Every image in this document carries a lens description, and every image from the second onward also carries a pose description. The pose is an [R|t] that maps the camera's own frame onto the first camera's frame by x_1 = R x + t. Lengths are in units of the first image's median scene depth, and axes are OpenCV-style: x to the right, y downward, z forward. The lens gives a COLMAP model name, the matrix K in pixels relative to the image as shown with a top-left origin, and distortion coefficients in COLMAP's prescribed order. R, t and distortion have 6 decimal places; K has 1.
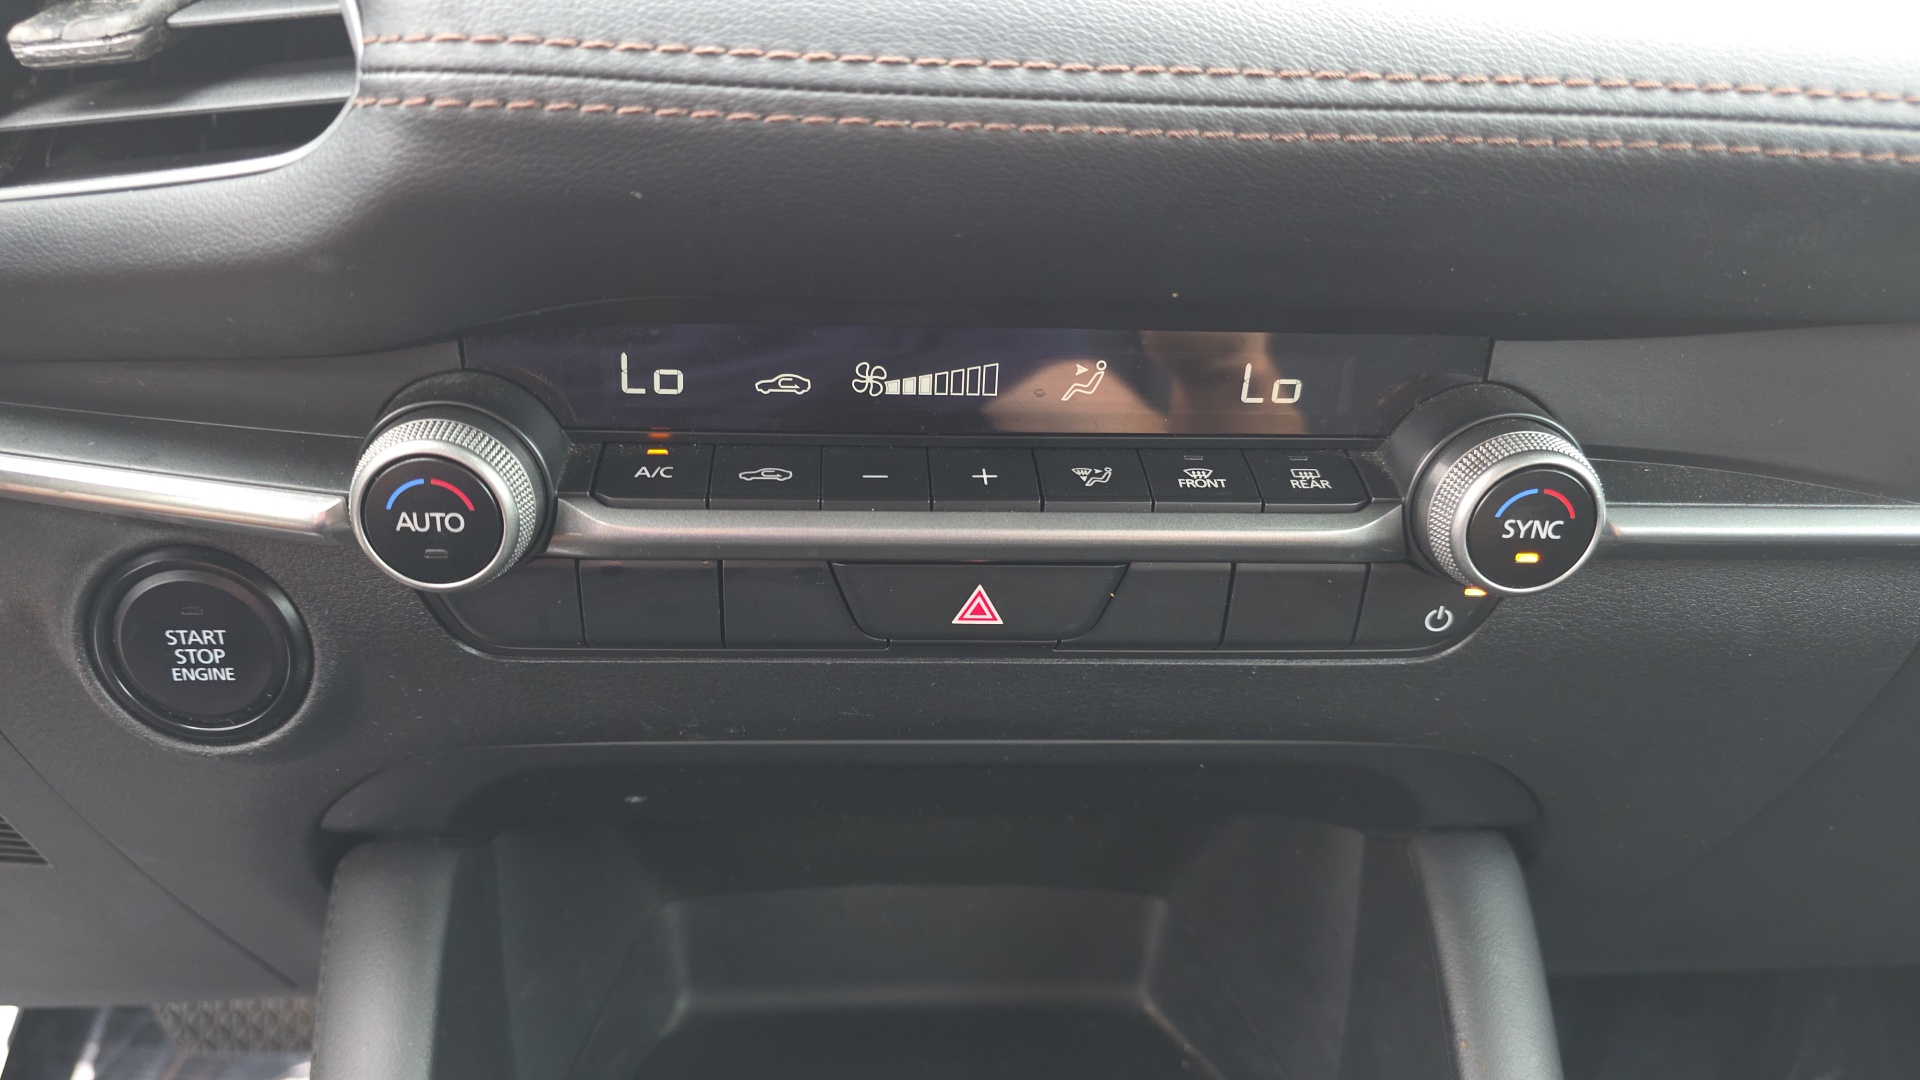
lens RADIAL K [[1354.0, 0, 932.1], [0, 1354.0, 563.4], [0, 0, 1]] dist [0.041654, -0.069869]
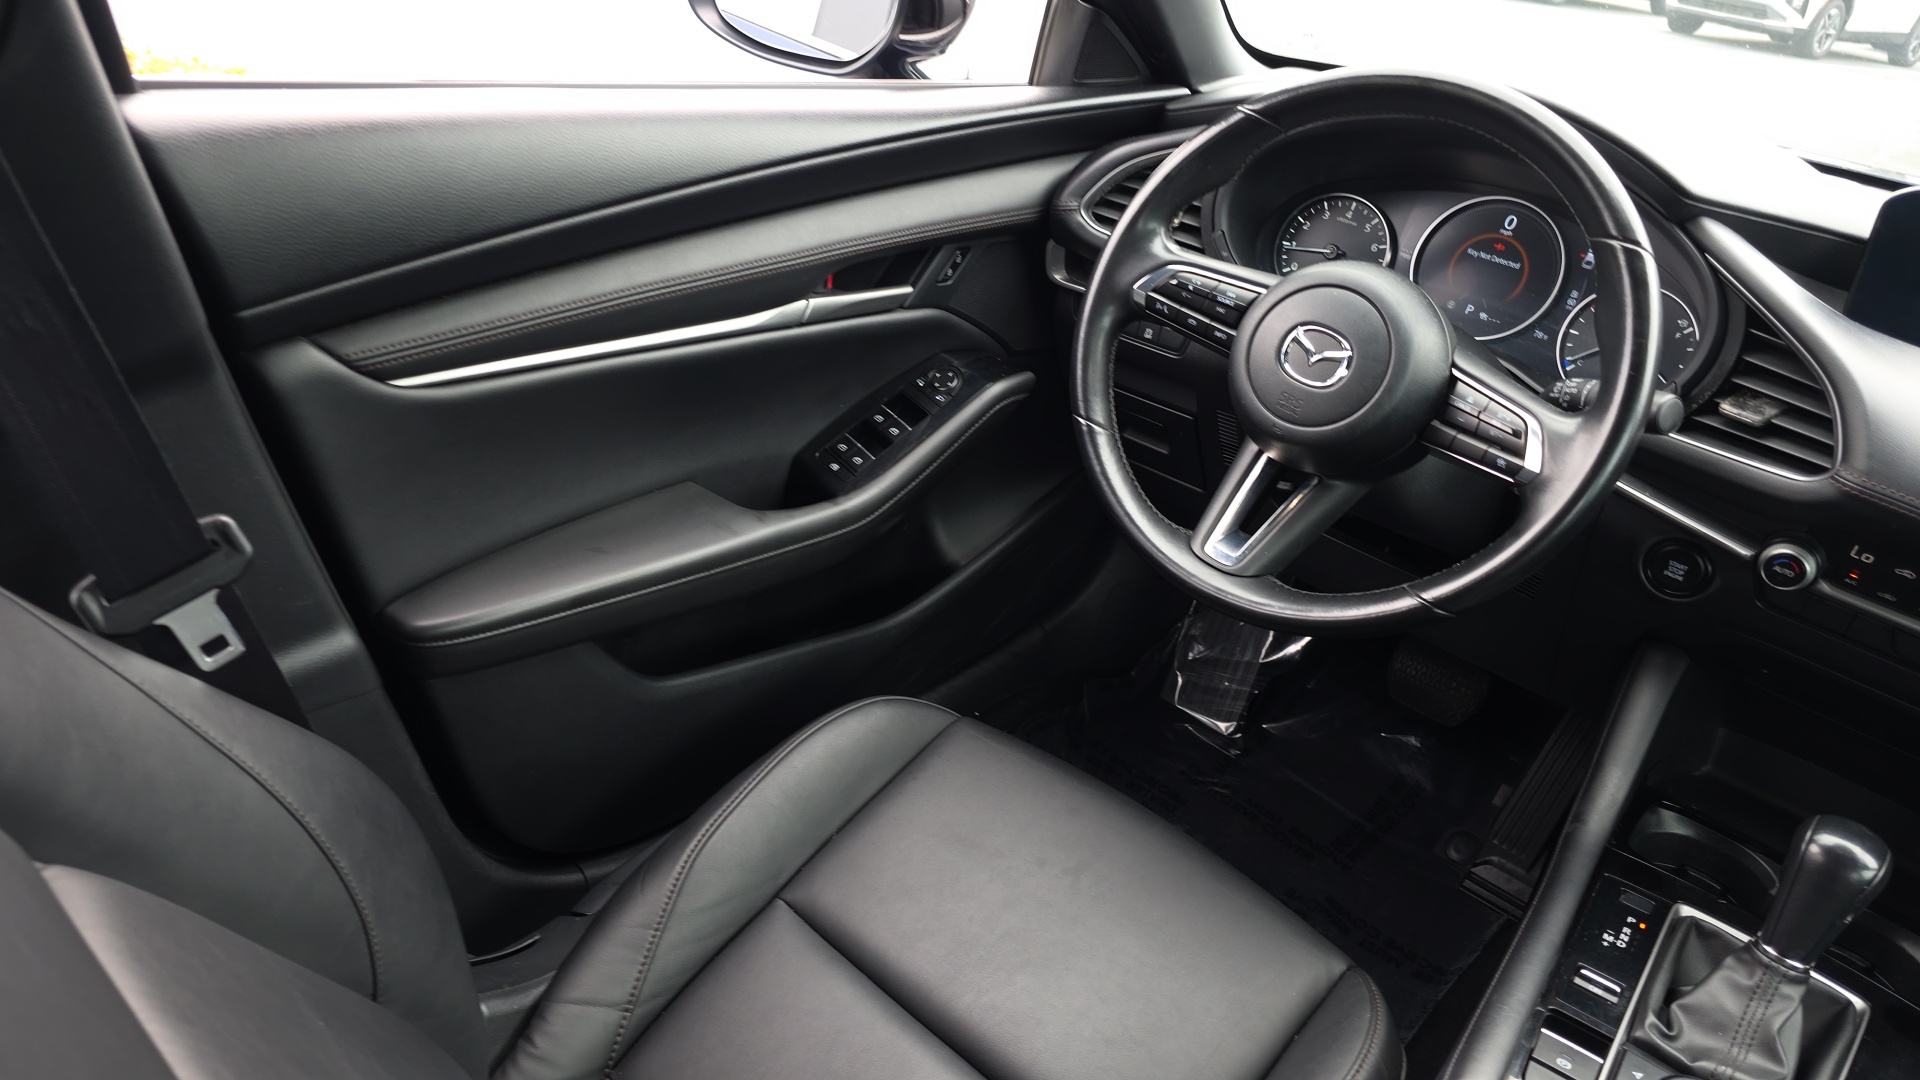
lens RADIAL K [[1304.5, 0, 933.9], [0, 1304.5, 533.6], [0, 0, 1]] dist [0.053295, -0.055024]
pose [[0.711361, 0.408892, -0.571640, 0.006147], [-0.375448, 0.908650, 0.182739, 0.080768], [0.594142, 0.084628, 0.799896, -2.988111]]
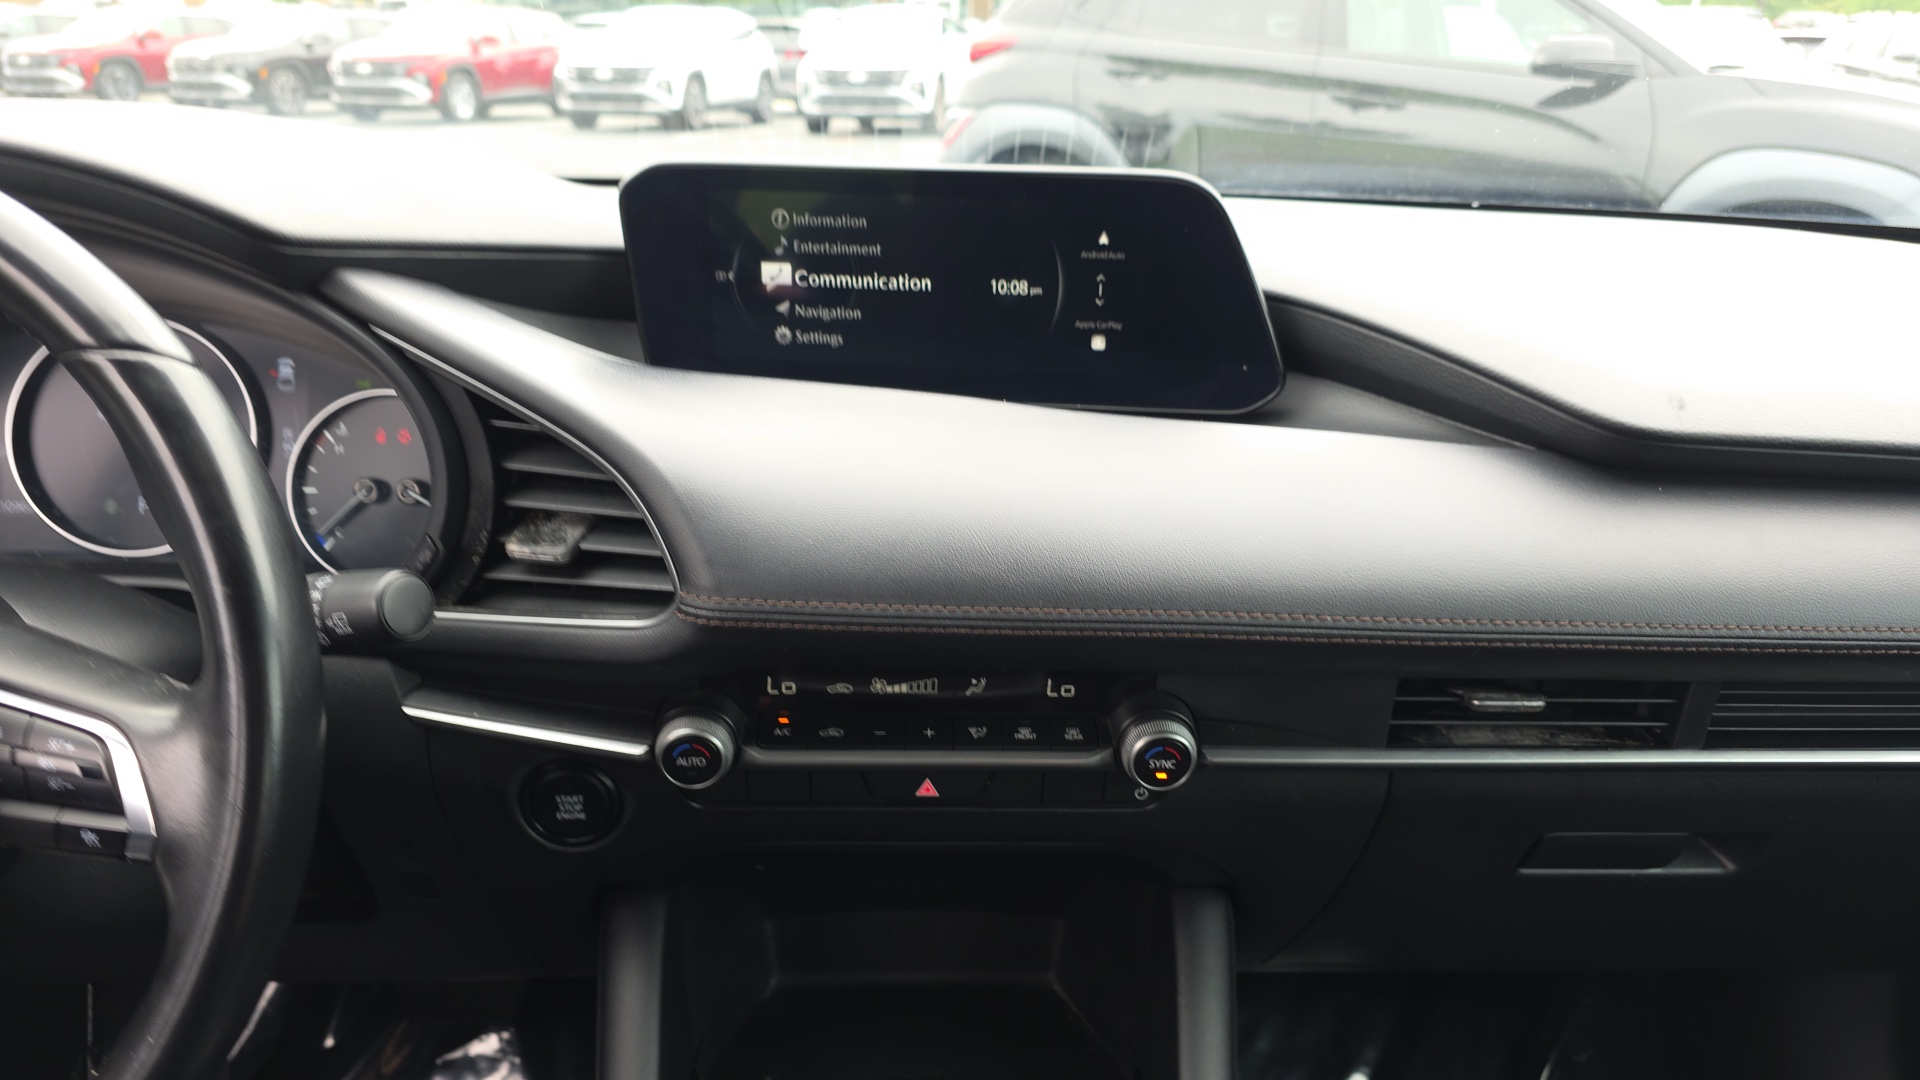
lens RADIAL K [[1312.1, 0, 969.3], [0, 1312.1, 547.2], [0, 0, 1]] dist [0.073293, -0.066728]
pose [[0.999957, 0.007784, -0.005040, 0.112937], [-0.007906, 0.999666, -0.024622, -0.315151], [0.004846, 0.024661, 0.999684, -1.174543]]
